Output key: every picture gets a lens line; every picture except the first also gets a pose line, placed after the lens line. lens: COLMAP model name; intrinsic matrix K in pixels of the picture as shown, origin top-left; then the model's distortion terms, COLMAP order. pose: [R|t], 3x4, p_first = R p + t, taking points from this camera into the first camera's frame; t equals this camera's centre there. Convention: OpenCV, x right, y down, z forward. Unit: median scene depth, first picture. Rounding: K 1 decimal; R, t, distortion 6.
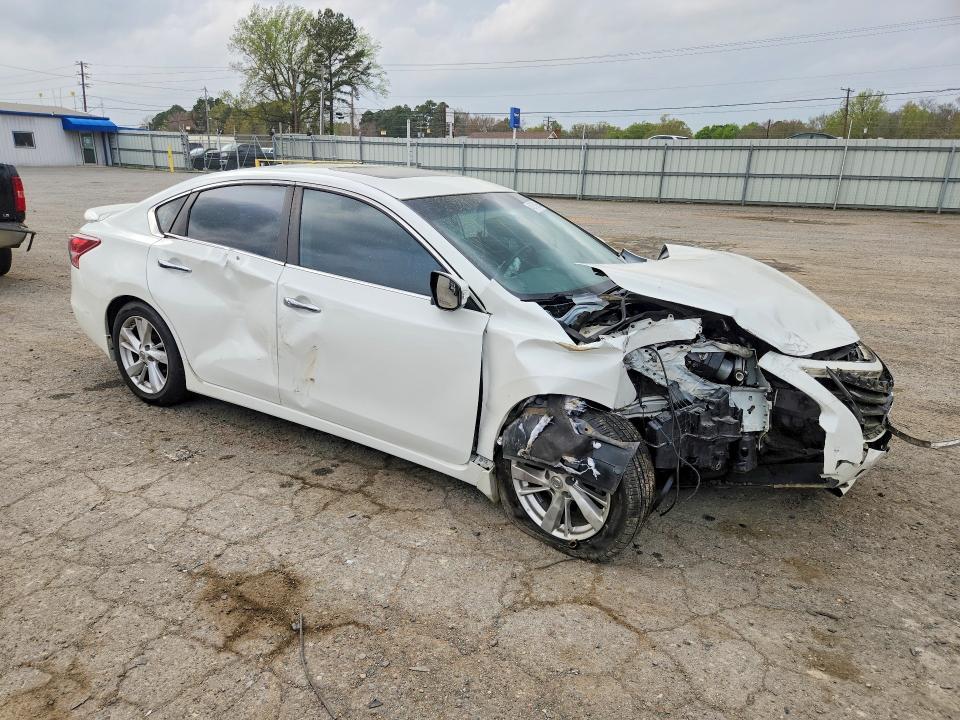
lens RADIAL K [[785.7, 0, 480.0], [0, 785.7, 360.0], [0, 0, 1]] dist [0.162813, -0.244399]
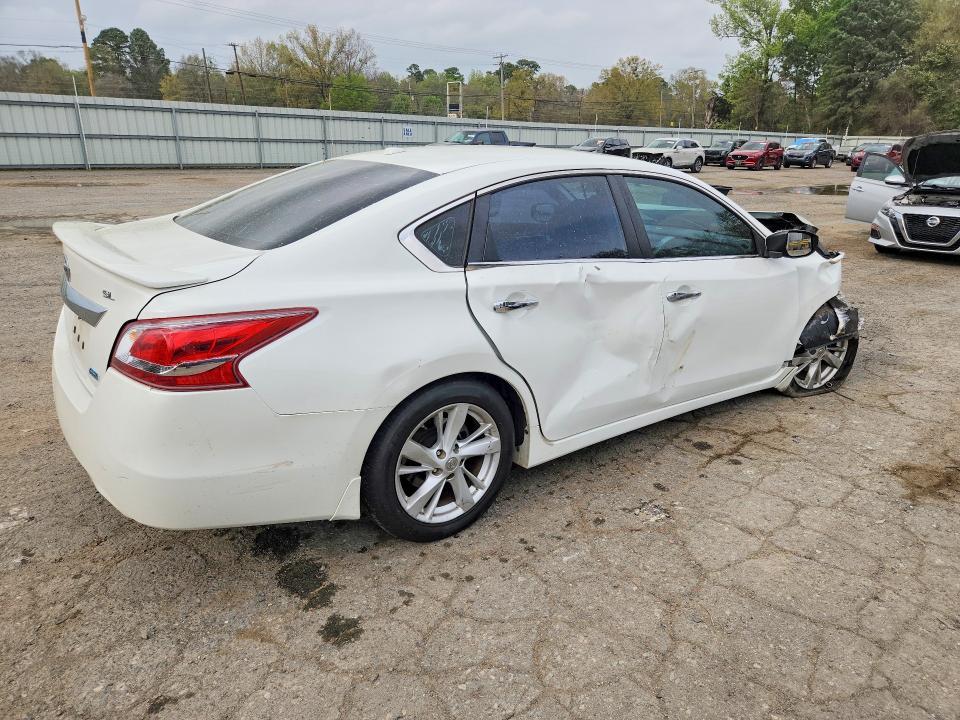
lens RADIAL K [[758.8, 0, 480.0], [0, 758.8, 360.0], [0, 0, 1]] dist [0.023454, -0.007693]
pose [[0.210929, -0.289650, 0.933602, -0.671415], [0.215752, 0.945330, 0.244544, -0.158414], [-0.953394, 0.149845, 0.261890, 0.577208]]
